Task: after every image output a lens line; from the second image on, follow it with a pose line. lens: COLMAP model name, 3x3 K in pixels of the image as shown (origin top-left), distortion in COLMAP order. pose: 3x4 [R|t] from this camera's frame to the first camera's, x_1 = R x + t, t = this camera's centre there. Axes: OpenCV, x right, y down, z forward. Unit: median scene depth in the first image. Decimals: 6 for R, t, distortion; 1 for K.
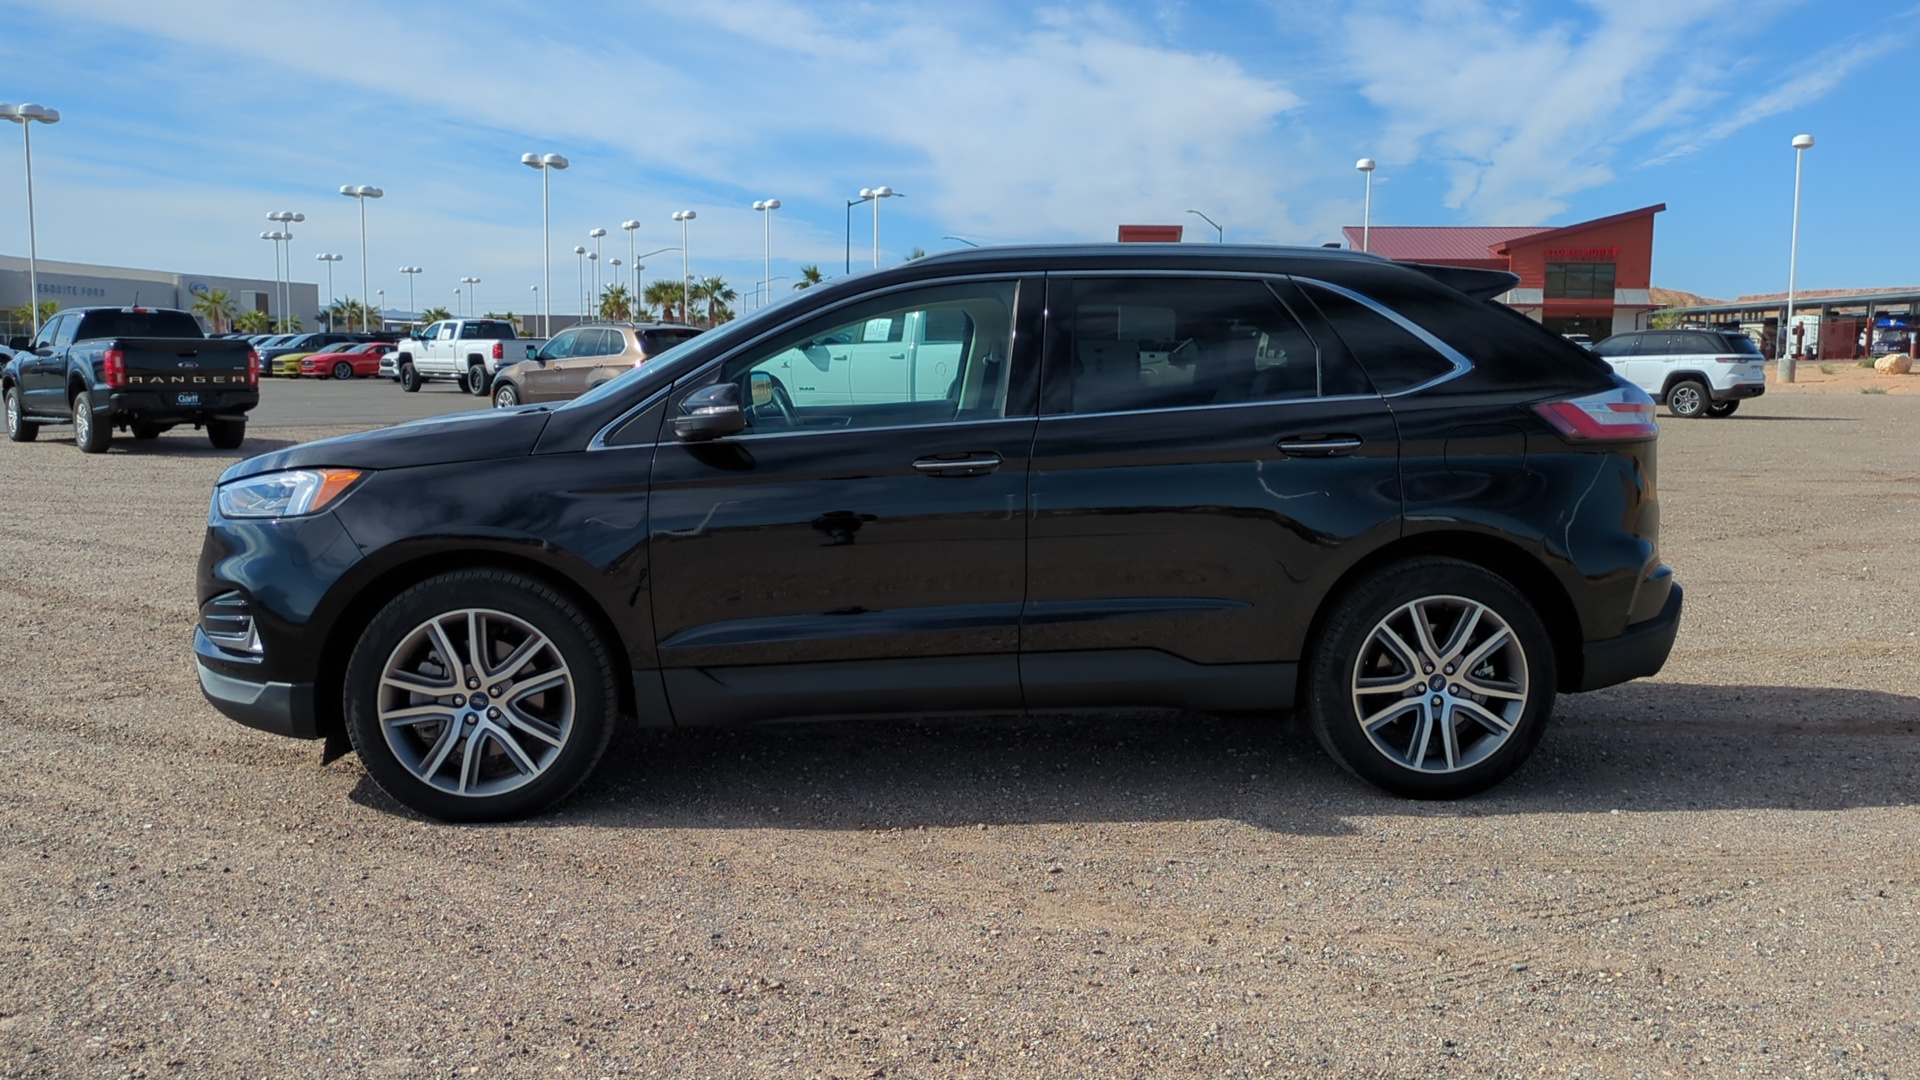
lens RADIAL K [[1654.4, 0, 970.2], [0, 1654.4, 545.3], [0, 0, 1]] dist [0.061750, -0.092585]
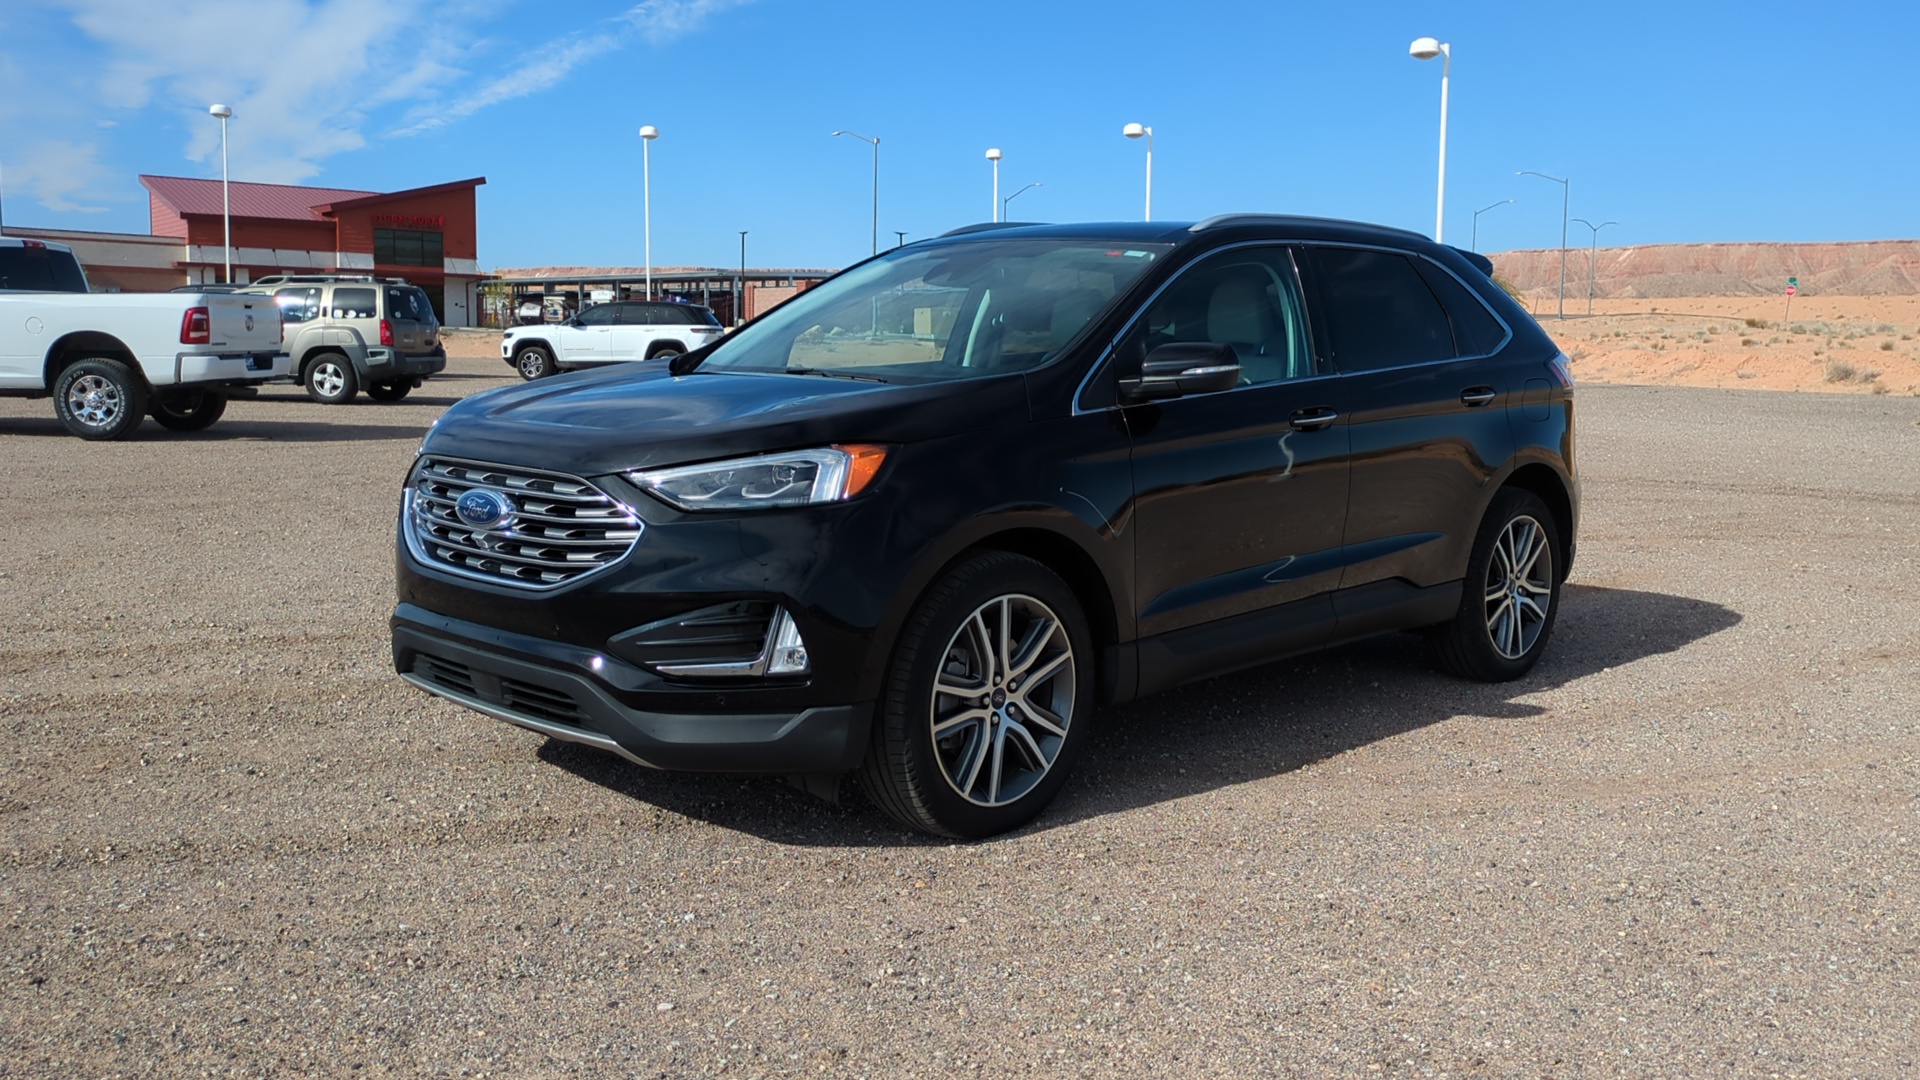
lens RADIAL K [[1654.4, 0, 1010.8], [0, 1654.4, 544.5], [0, 0, 1]] dist [0.061750, -0.092585]
pose [[0.745565, -0.072779, 0.662447, -0.873017], [0.060406, 0.997307, 0.041583, -0.025184], [-0.663690, 0.009013, 0.747953, 0.330880]]
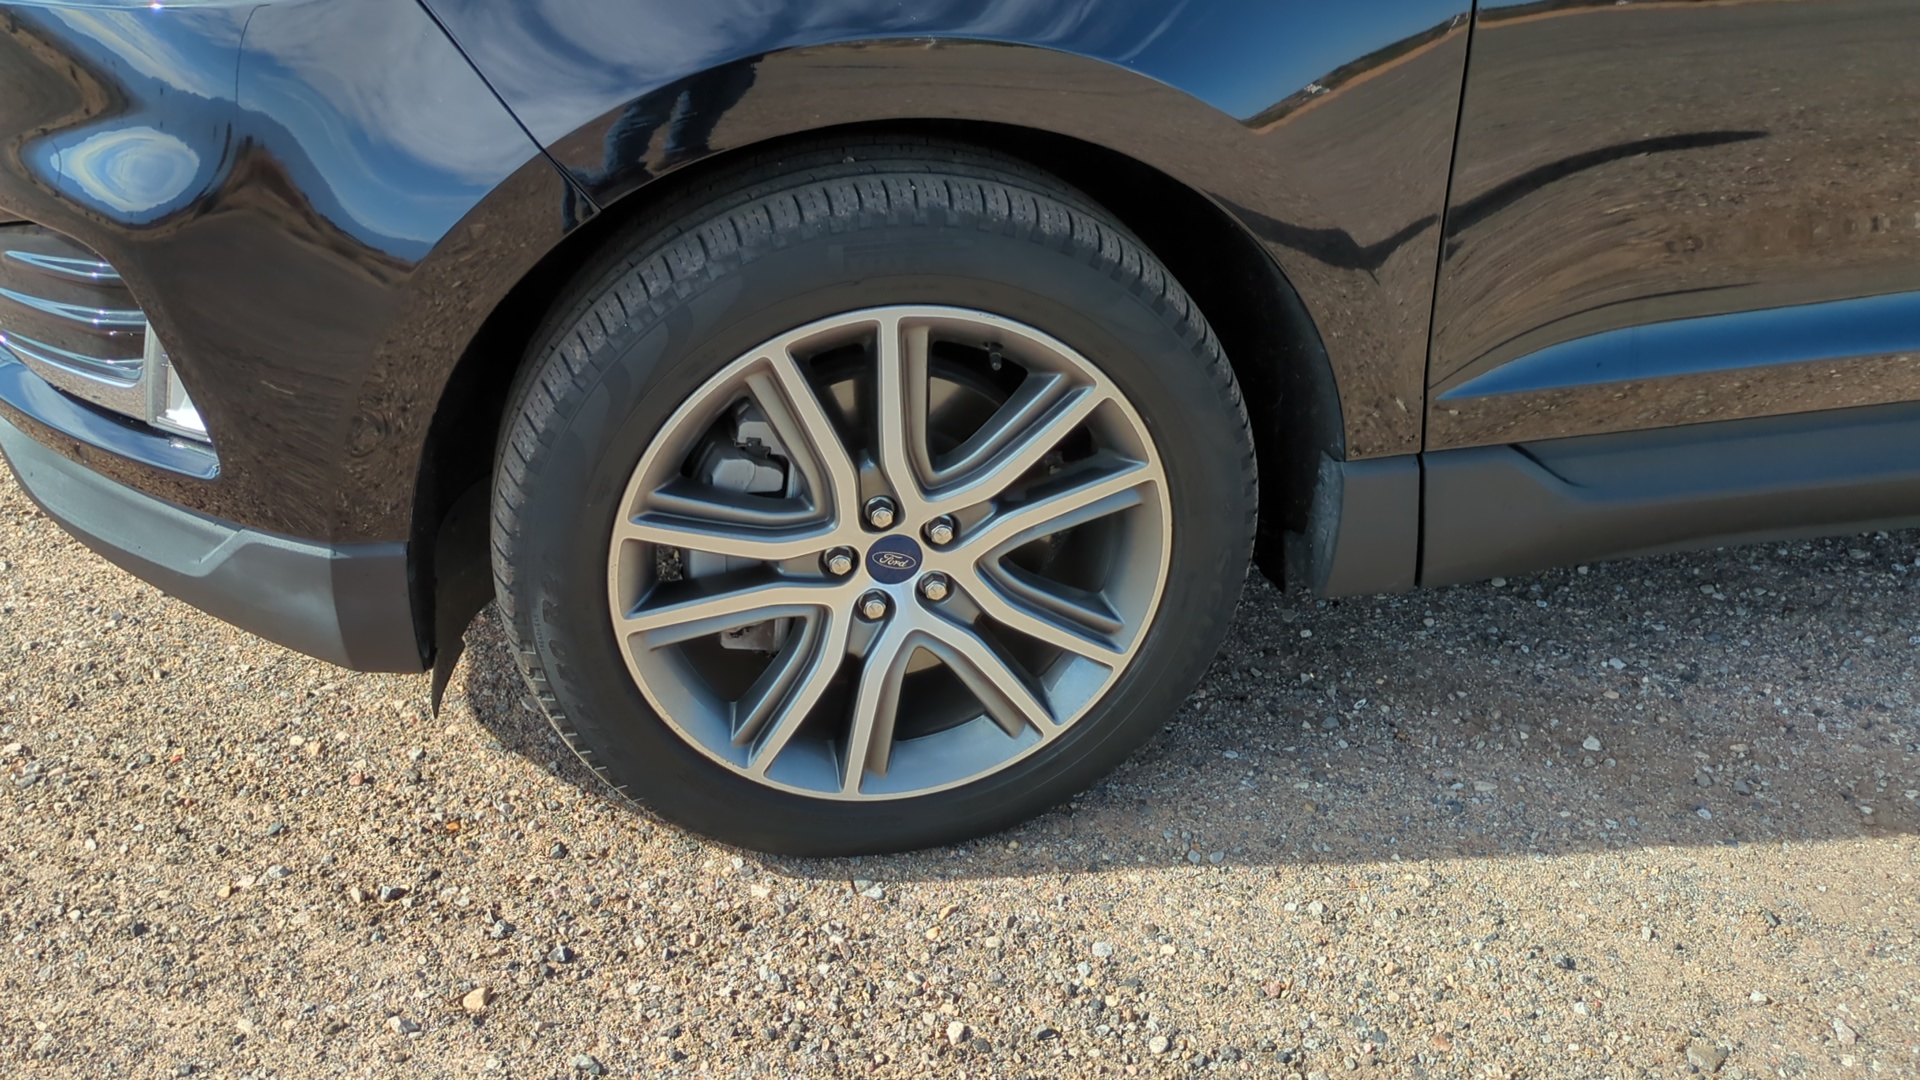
lens RADIAL K [[1654.4, 0, 966.0], [0, 1654.4, 553.1], [0, 0, 1]] dist [0.061750, -0.092585]
pose [[0.994512, -0.033601, 0.099076, -0.314415], [-0.008828, 0.916689, 0.399503, -0.042947], [-0.104245, -0.398186, 0.911362, 0.690387]]
